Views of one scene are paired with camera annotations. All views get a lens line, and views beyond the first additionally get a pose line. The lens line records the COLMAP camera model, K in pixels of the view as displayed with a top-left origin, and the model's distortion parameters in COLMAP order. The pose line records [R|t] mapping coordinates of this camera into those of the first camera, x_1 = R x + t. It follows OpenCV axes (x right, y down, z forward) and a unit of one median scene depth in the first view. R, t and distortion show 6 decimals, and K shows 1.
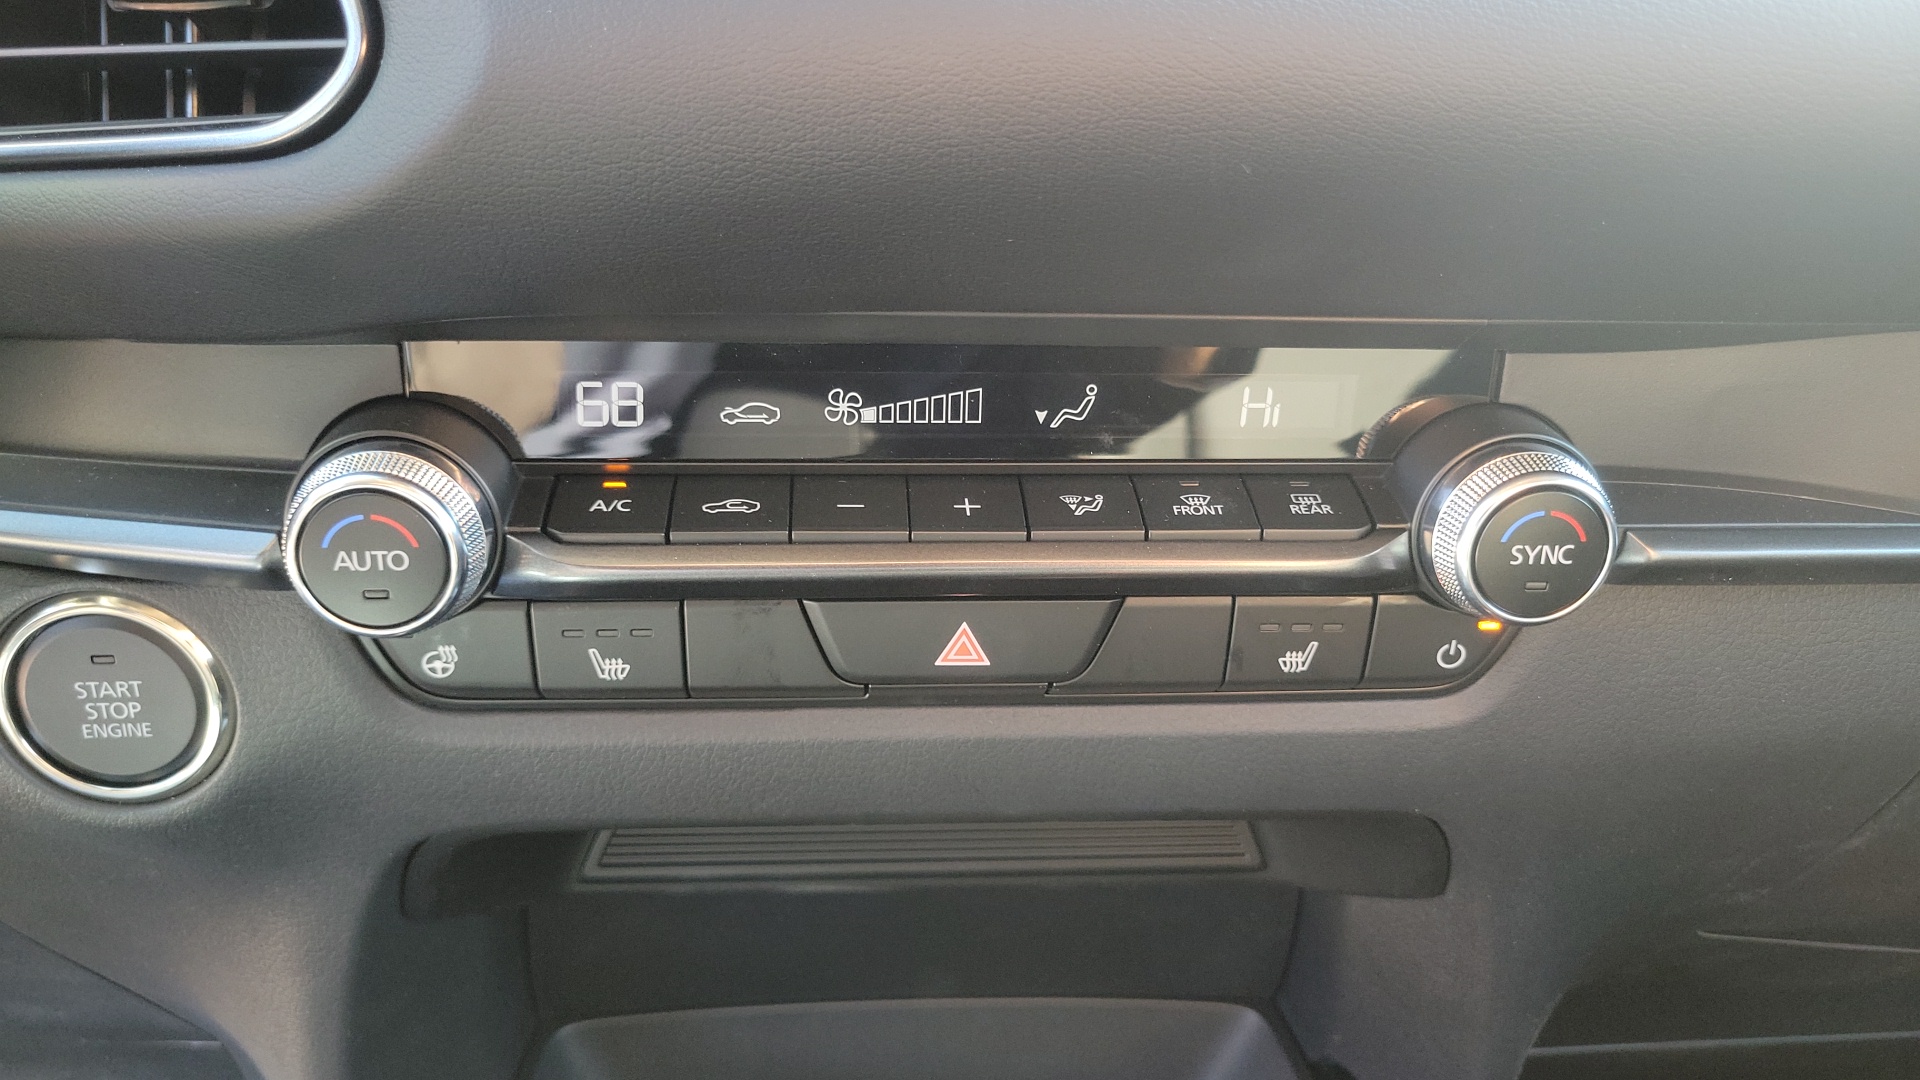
lens RADIAL K [[1425.1, 0, 960.6], [0, 1425.1, 552.1], [0, 0, 1]] dist [0.032401, -0.010581]
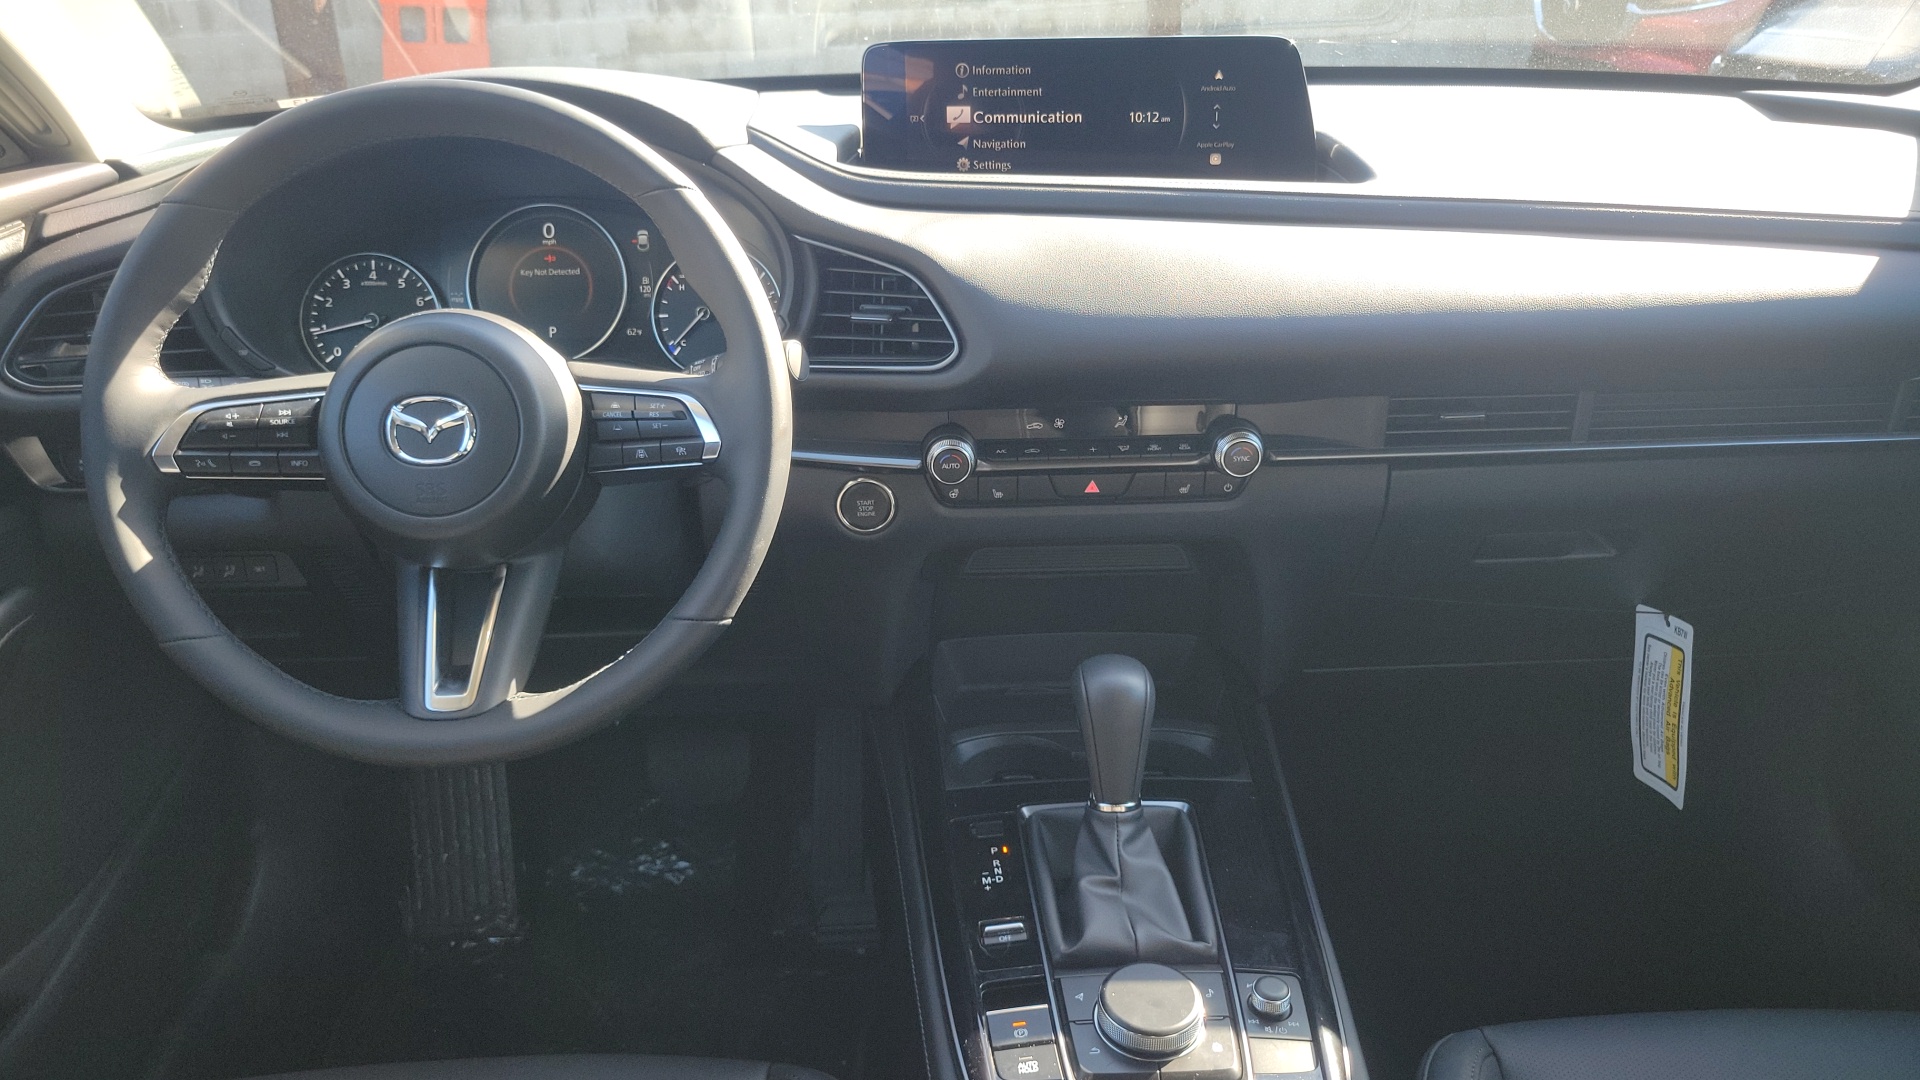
lens RADIAL K [[1425.1, 0, 960.6], [0, 1425.1, 552.1], [0, 0, 1]] dist [0.032401, -0.010581]
pose [[0.998643, -0.017704, -0.048985, -0.164681], [0.019969, 0.998735, 0.046148, 0.058478], [0.048107, -0.047063, 0.997733, -2.787950]]
